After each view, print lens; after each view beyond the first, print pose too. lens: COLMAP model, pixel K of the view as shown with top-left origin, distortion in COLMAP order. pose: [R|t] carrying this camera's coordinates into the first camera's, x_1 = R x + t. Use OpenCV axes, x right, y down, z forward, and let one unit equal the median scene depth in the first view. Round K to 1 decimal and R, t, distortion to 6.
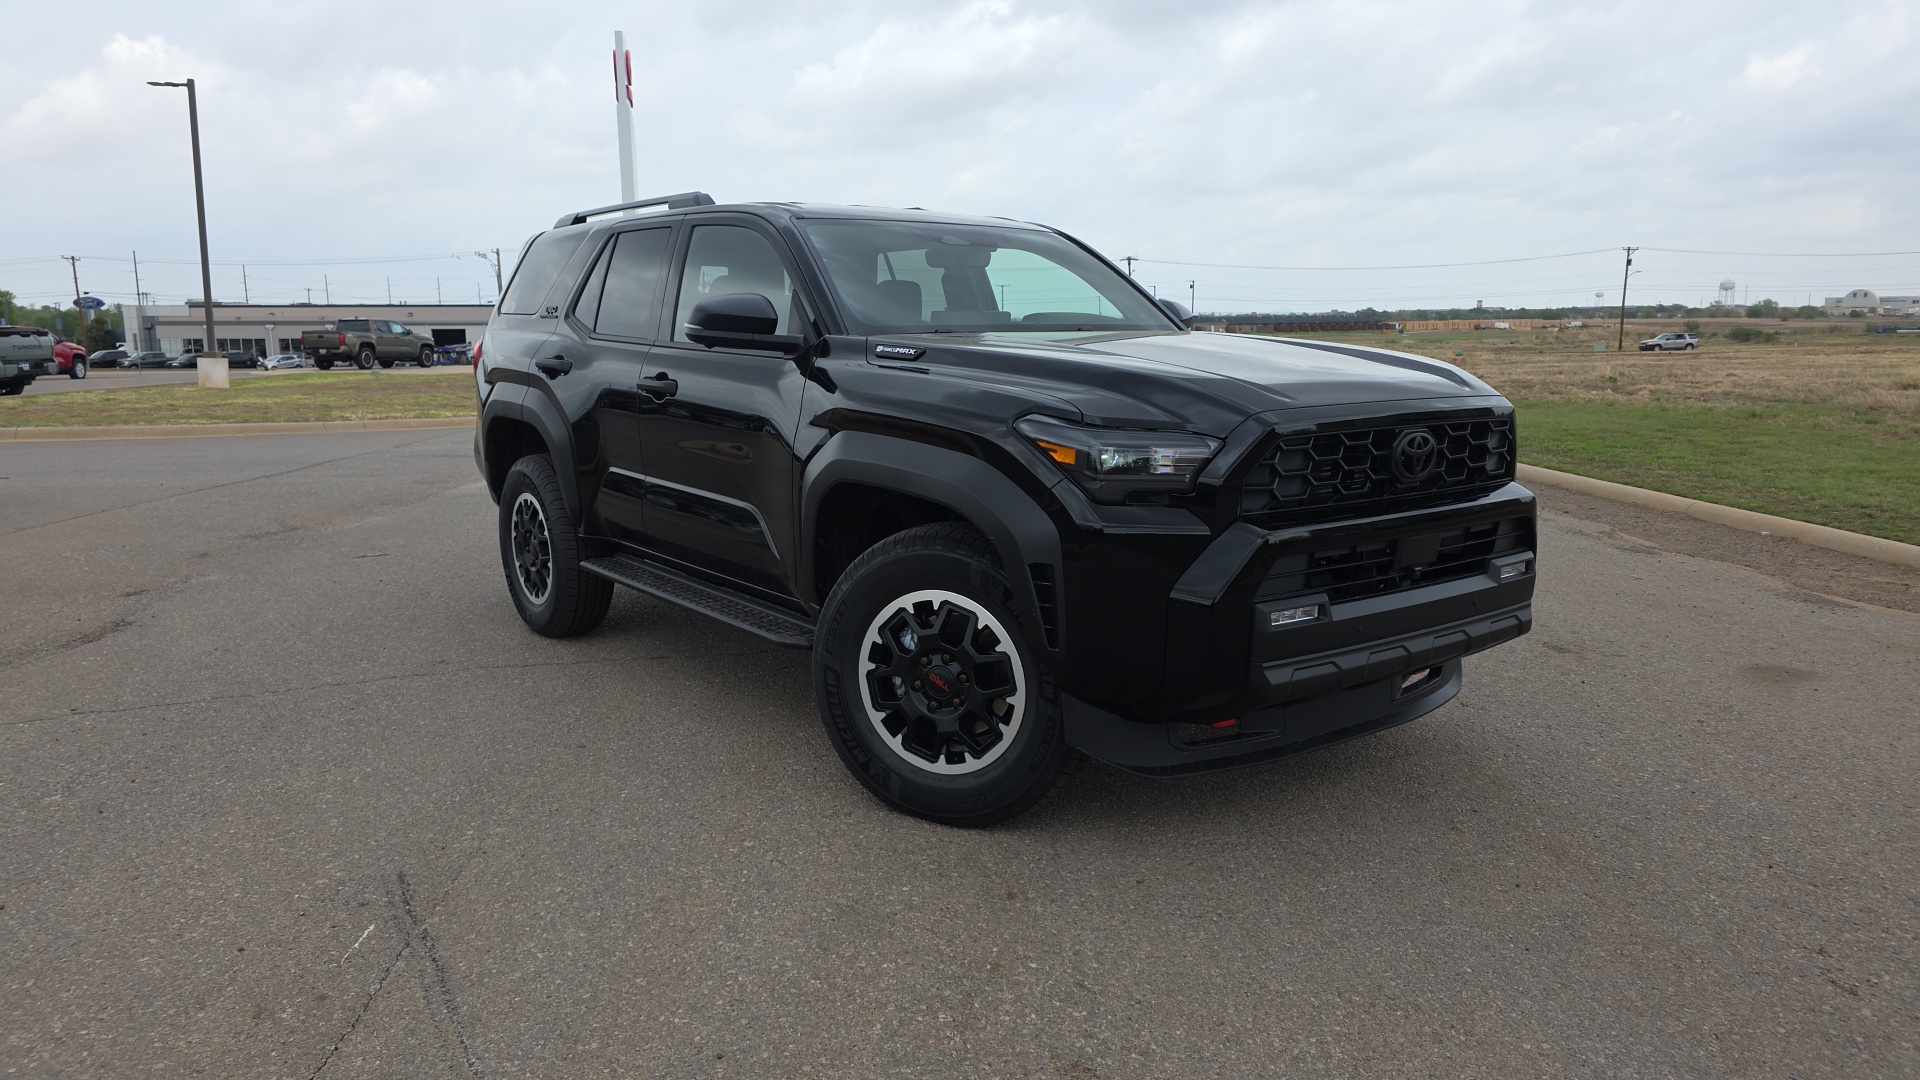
lens RADIAL K [[1314.7, 0, 966.3], [0, 1314.7, 566.5], [0, 0, 1]] dist [0.060233, -0.069597]
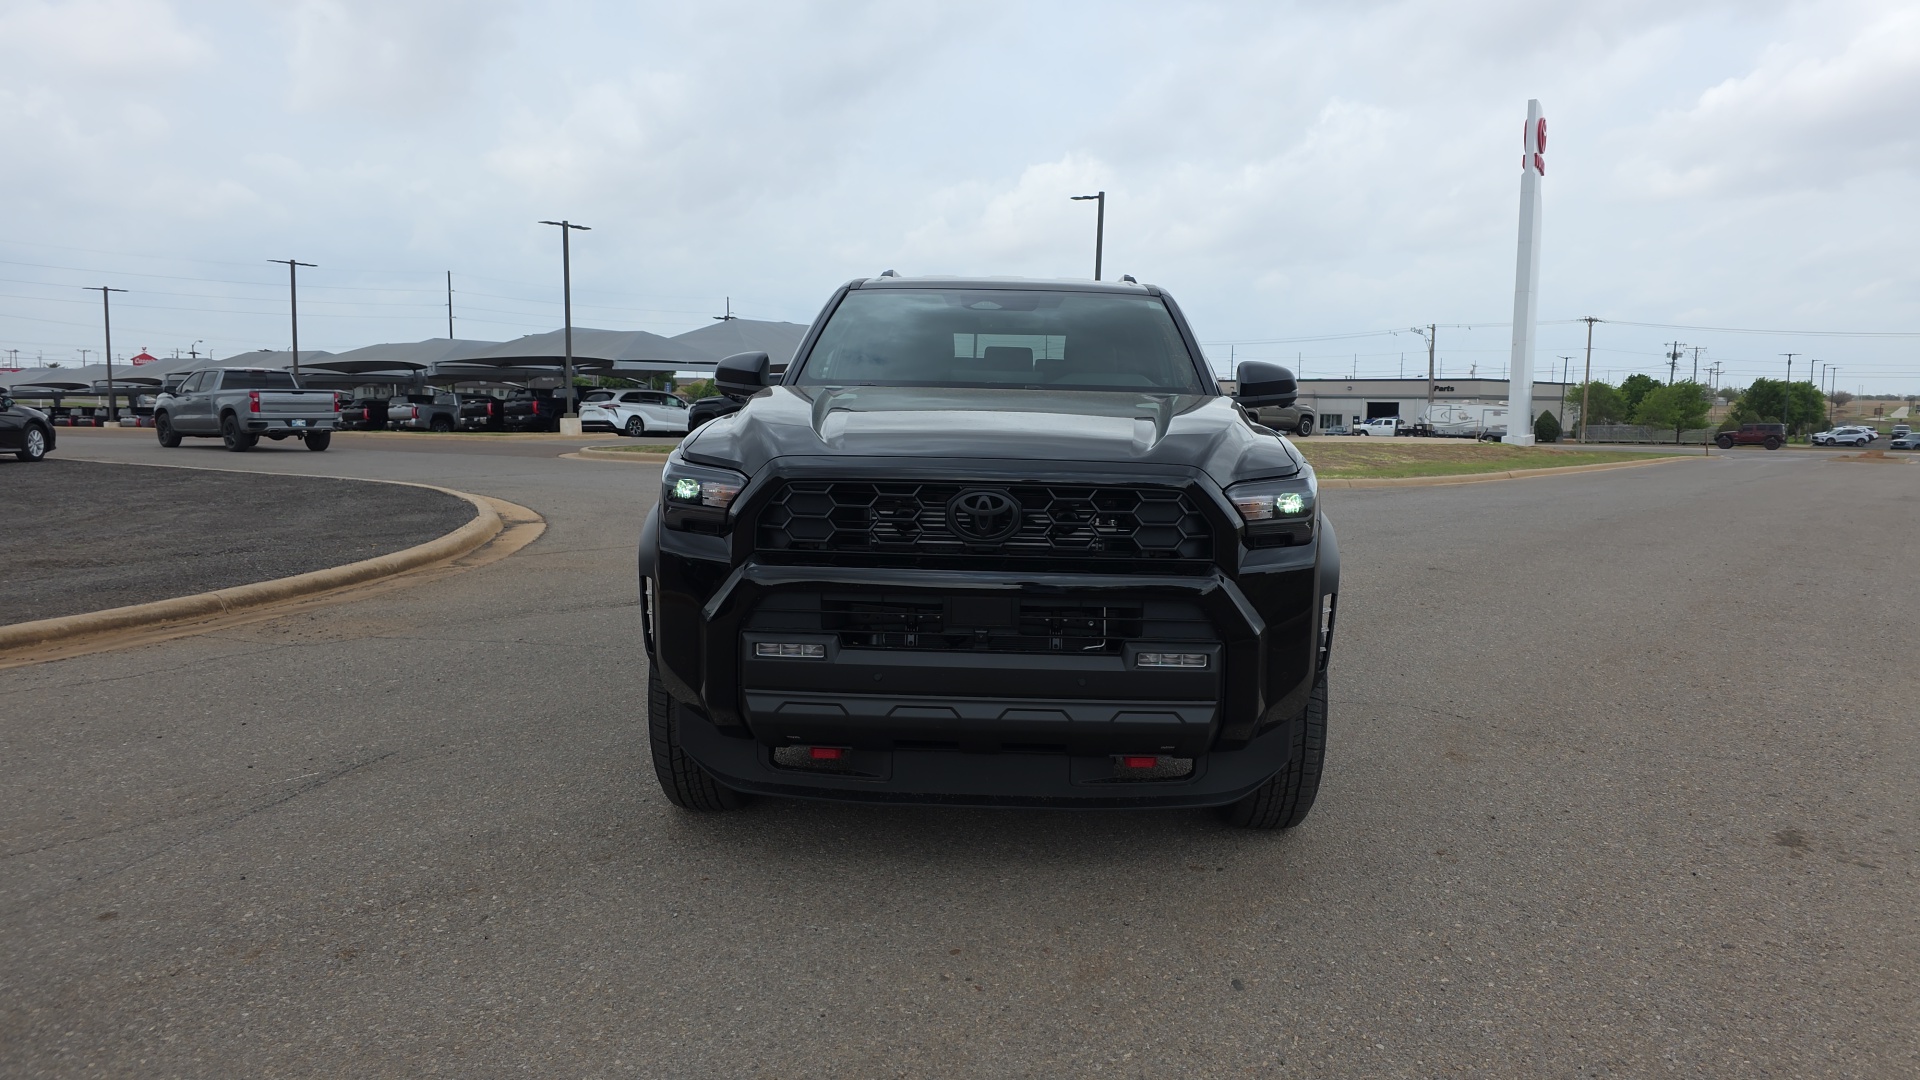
lens RADIAL K [[1323.9, 0, 965.4], [0, 1323.9, 527.3], [0, 0, 1]] dist [0.067764, -0.084029]
pose [[0.774362, 0.076760, -0.628069, 0.589979], [-0.129452, 0.990838, -0.038508, -0.022287], [0.619359, 0.111124, 0.777204, 0.144075]]
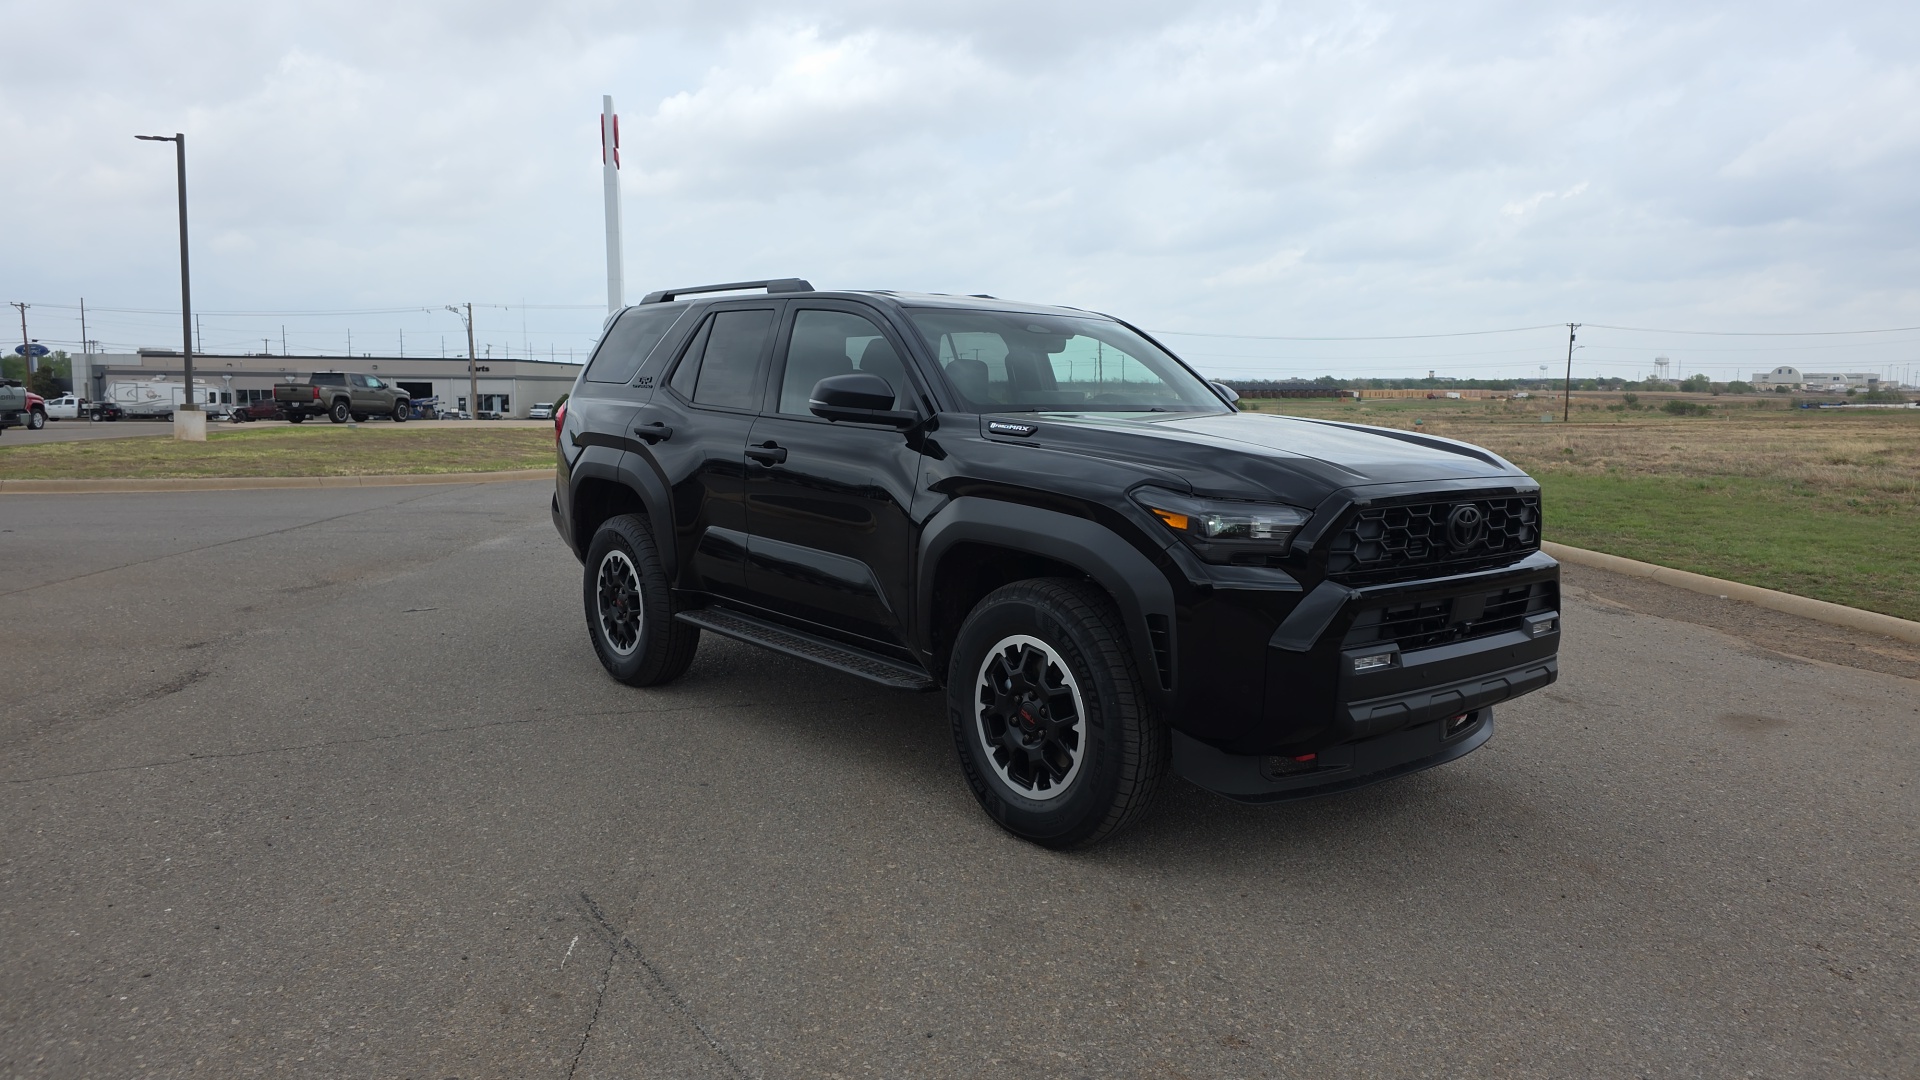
lens RADIAL K [[1318.0, 0, 1025.2], [0, 1318.0, 535.7], [0, 0, 1]] dist [0.051842, -0.070354]
pose [[0.997698, 0.008946, 0.067221, -0.084330], [-0.004312, 0.997622, -0.068781, 0.005054], [-0.067677, 0.068333, 0.995364, -0.090196]]
